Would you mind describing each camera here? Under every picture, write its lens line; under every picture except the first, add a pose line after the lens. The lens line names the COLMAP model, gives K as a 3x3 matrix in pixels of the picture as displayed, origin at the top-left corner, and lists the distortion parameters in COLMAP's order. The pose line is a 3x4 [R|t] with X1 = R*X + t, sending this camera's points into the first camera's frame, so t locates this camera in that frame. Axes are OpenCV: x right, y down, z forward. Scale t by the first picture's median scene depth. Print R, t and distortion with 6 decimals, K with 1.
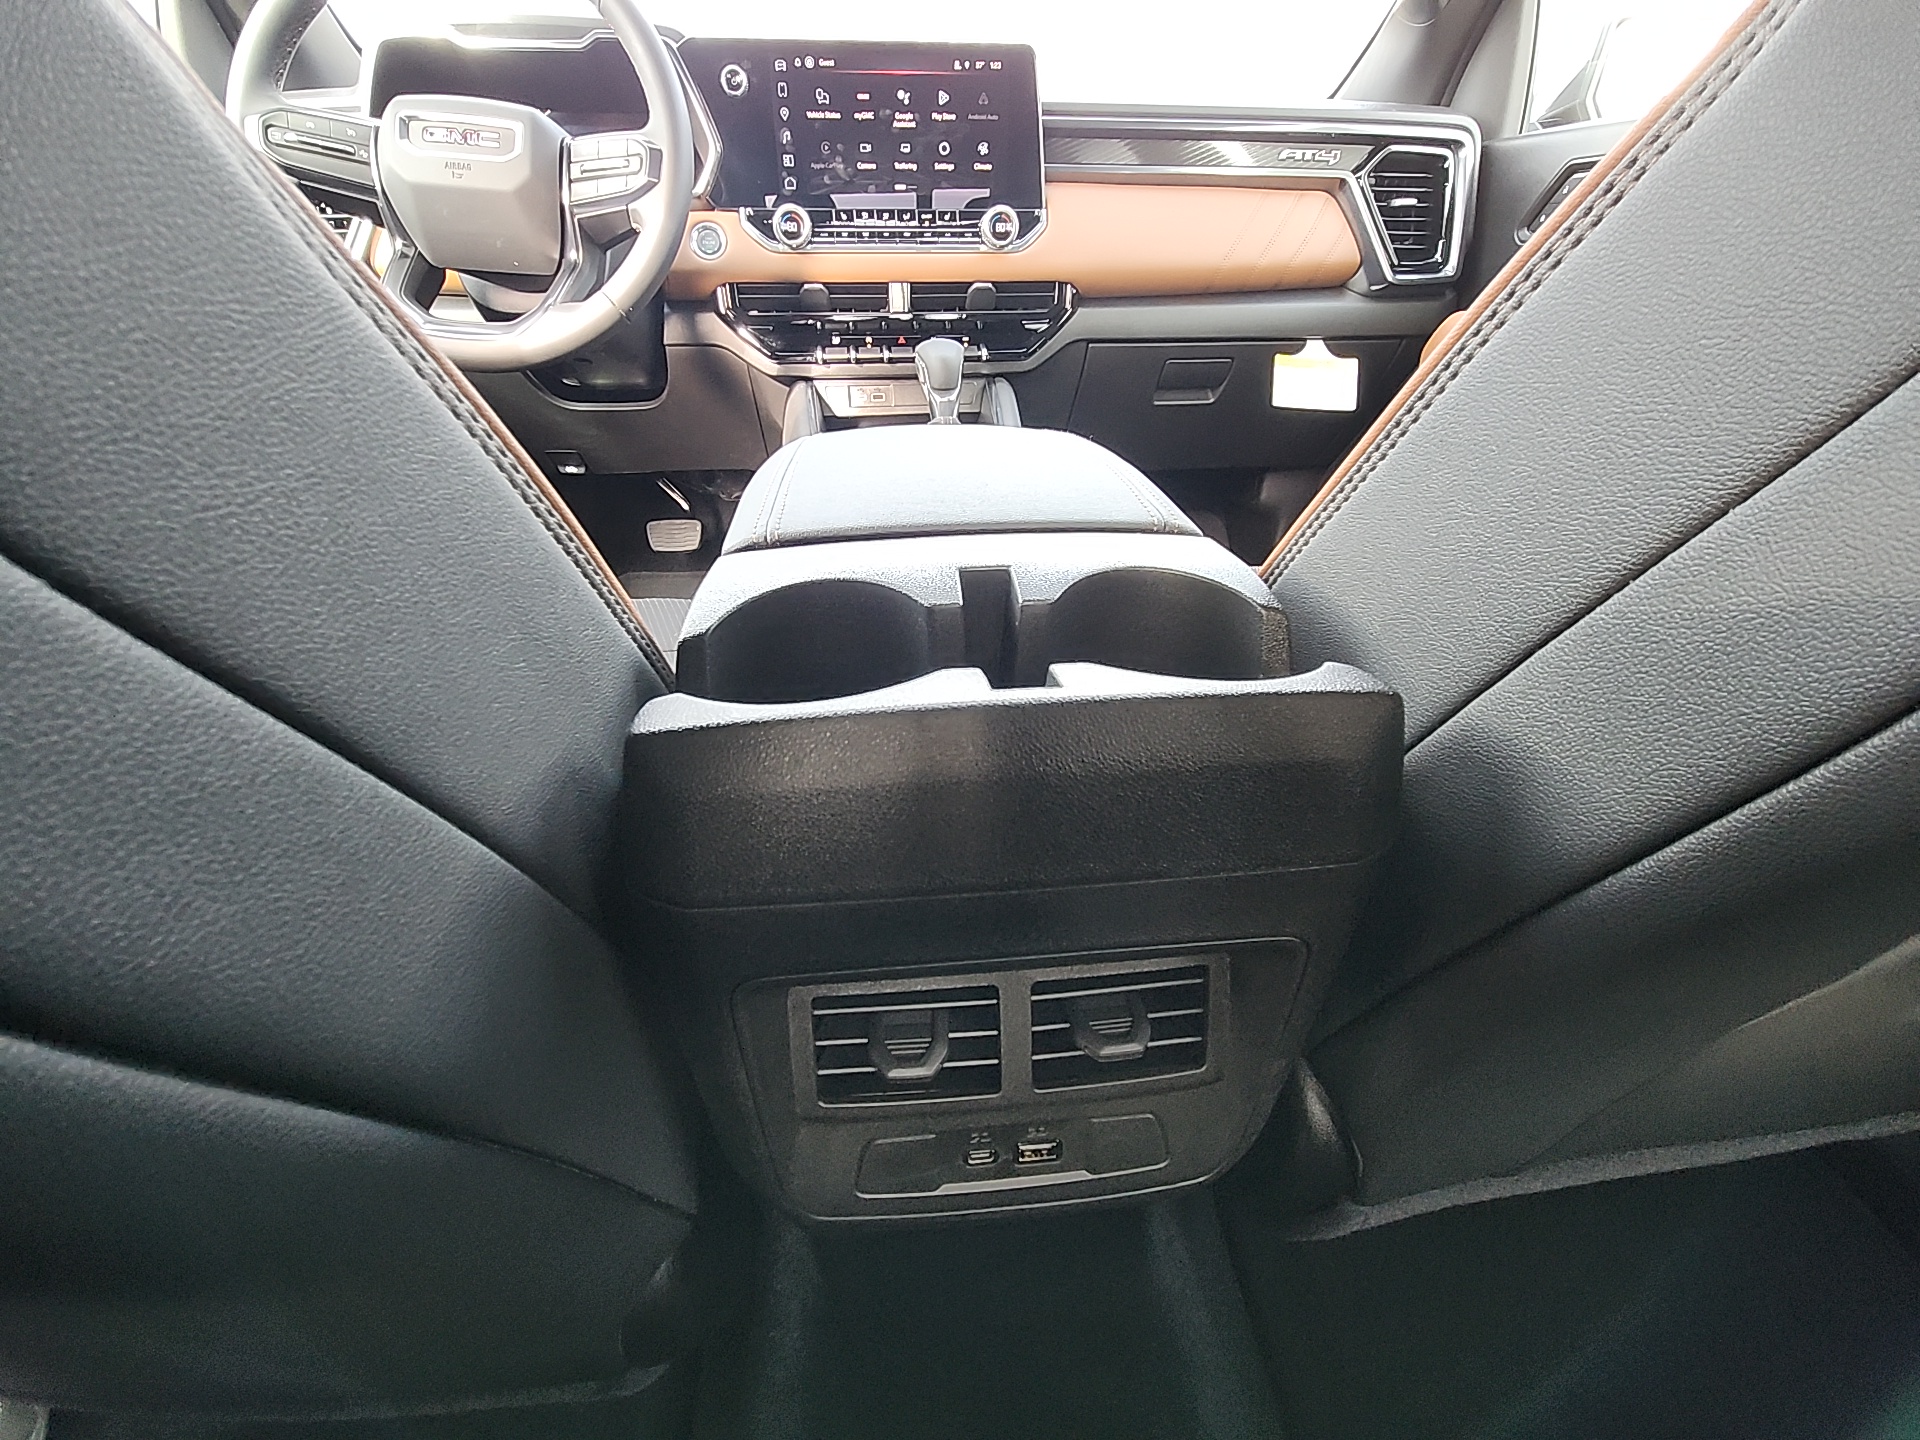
lens RADIAL K [[772.6, 0, 955.6], [0, 772.6, 703.3], [0, 0, 1]] dist [0.012003, -0.010071]
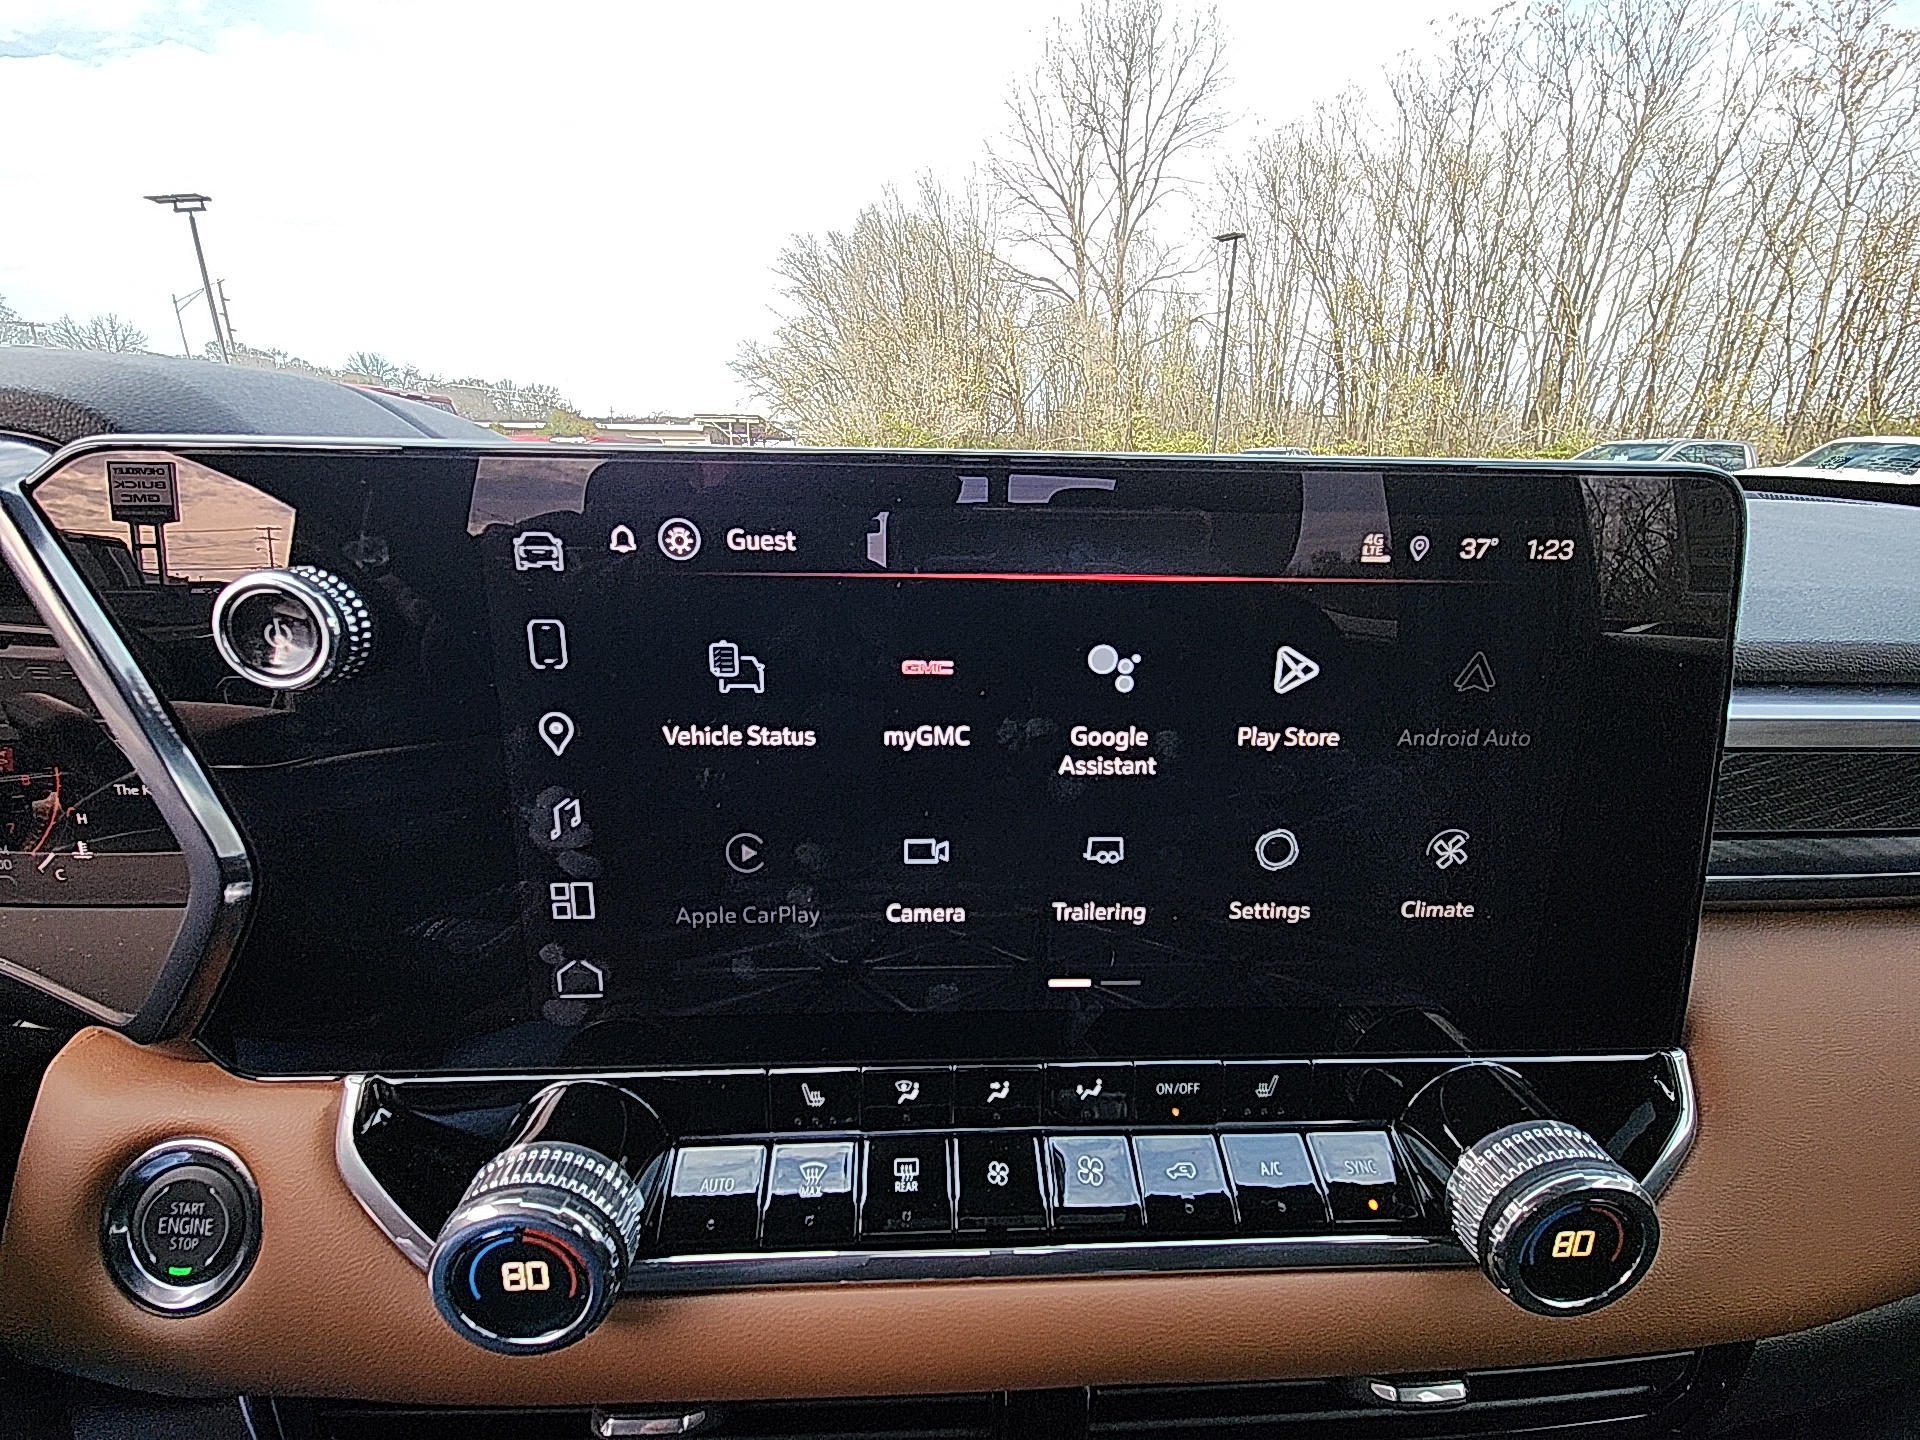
lens RADIAL K [[772.6, 0, 958.7], [0, 772.6, 699.0], [0, 0, 1]] dist [0.012003, -0.010071]
pose [[0.998720, 0.029513, -0.041072, -0.096877], [-0.038111, 0.973023, -0.227538, -0.695648], [0.033248, 0.228812, 0.972903, 0.761747]]
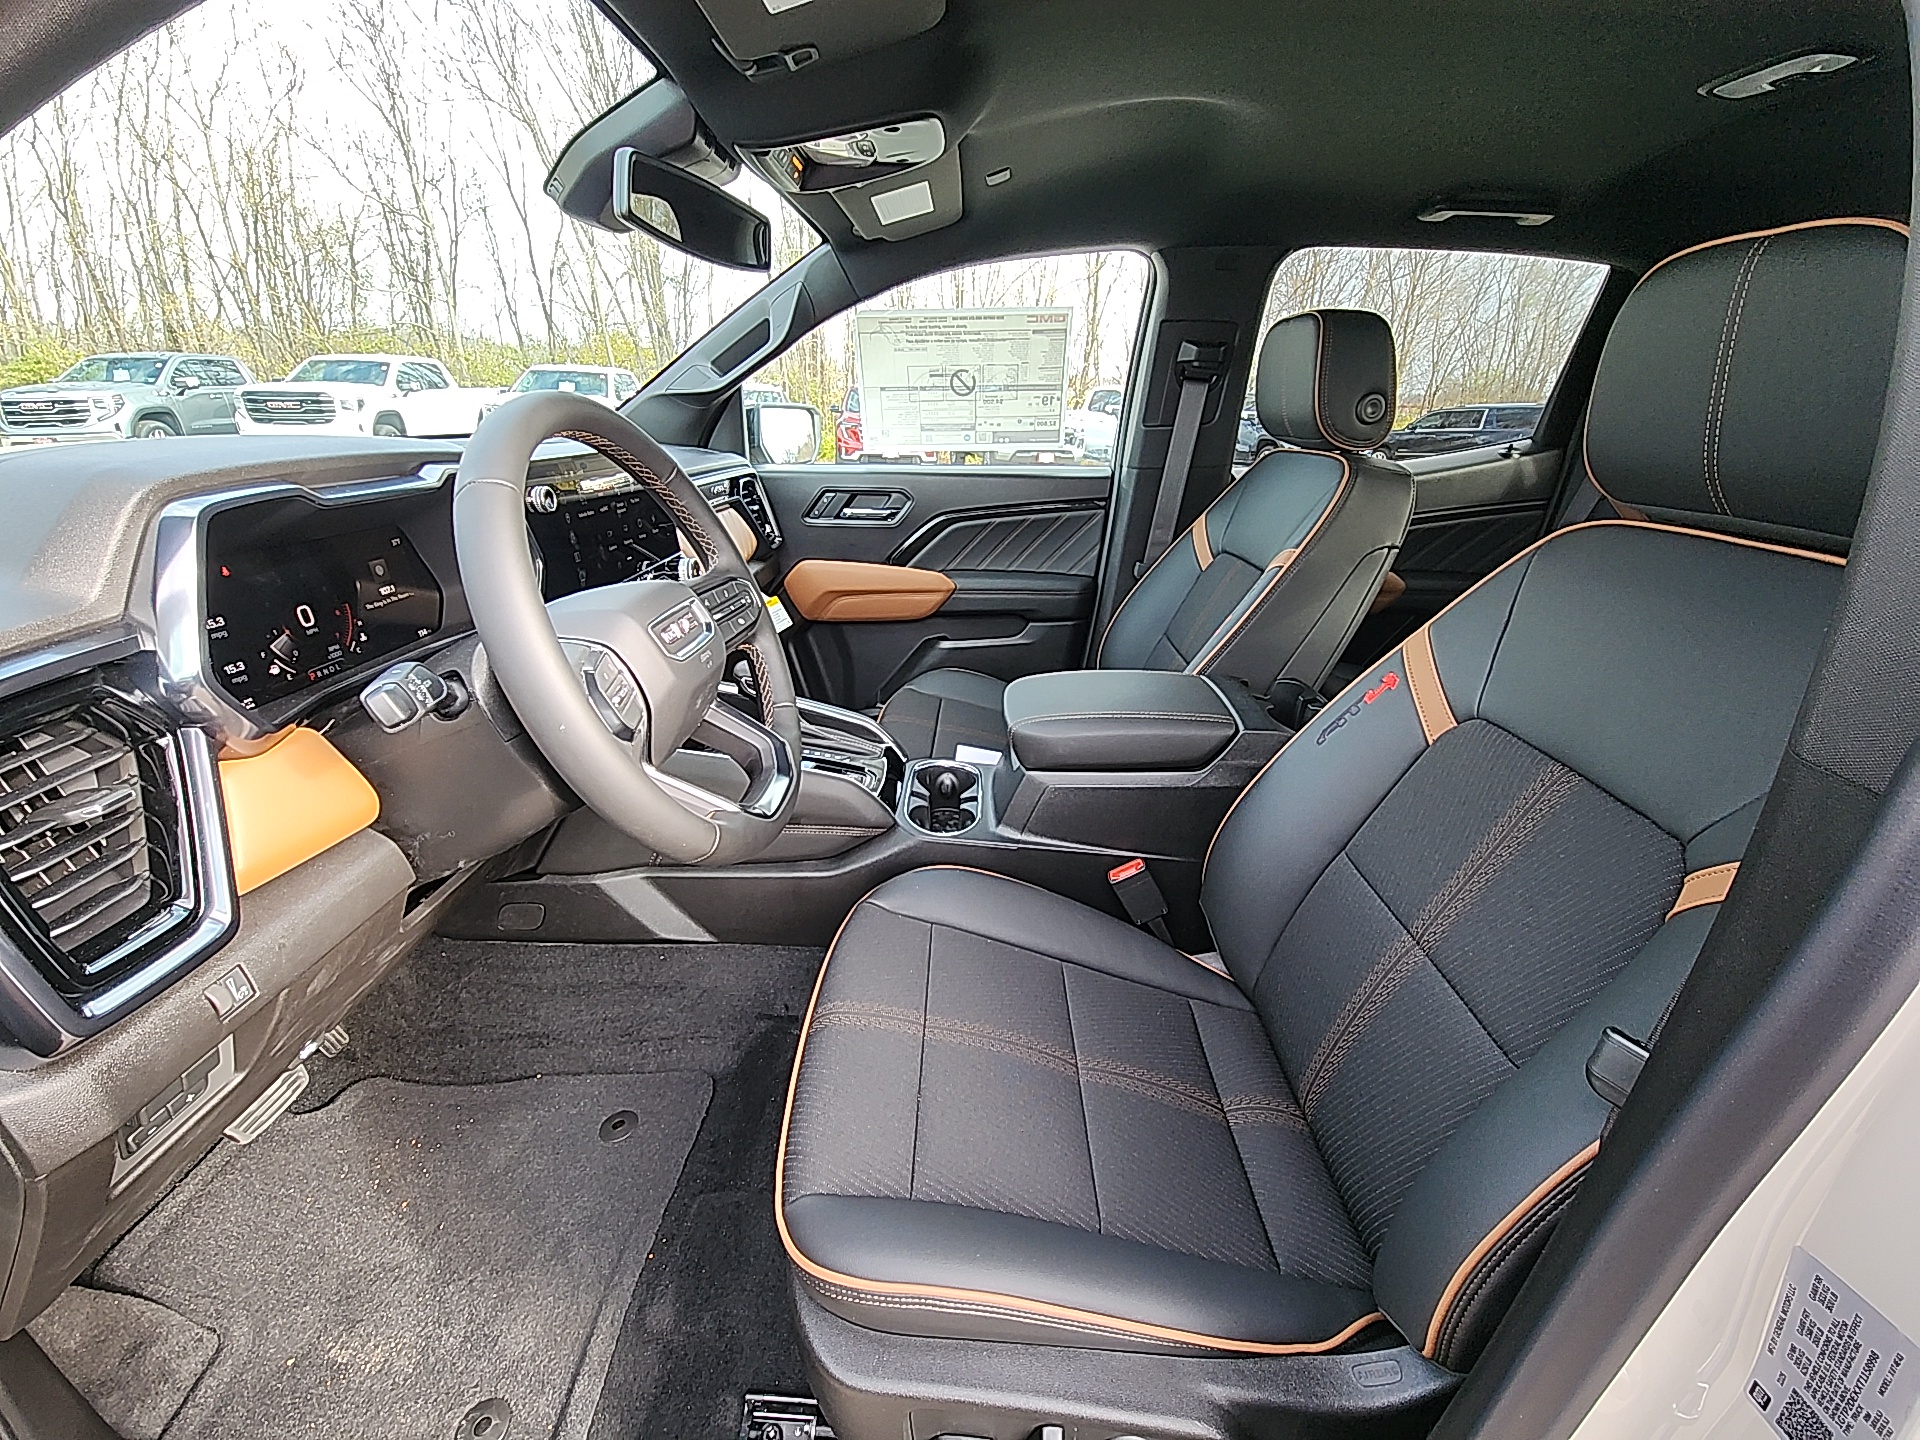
lens RADIAL K [[772.6, 0, 953.7], [0, 772.6, 701.2], [0, 0, 1]] dist [0.012003, -0.010071]
pose [[0.132932, -0.355847, 0.925041, -1.115900], [0.481707, 0.838873, 0.253477, -0.552916], [-0.866191, 0.411904, 0.282927, 0.369064]]
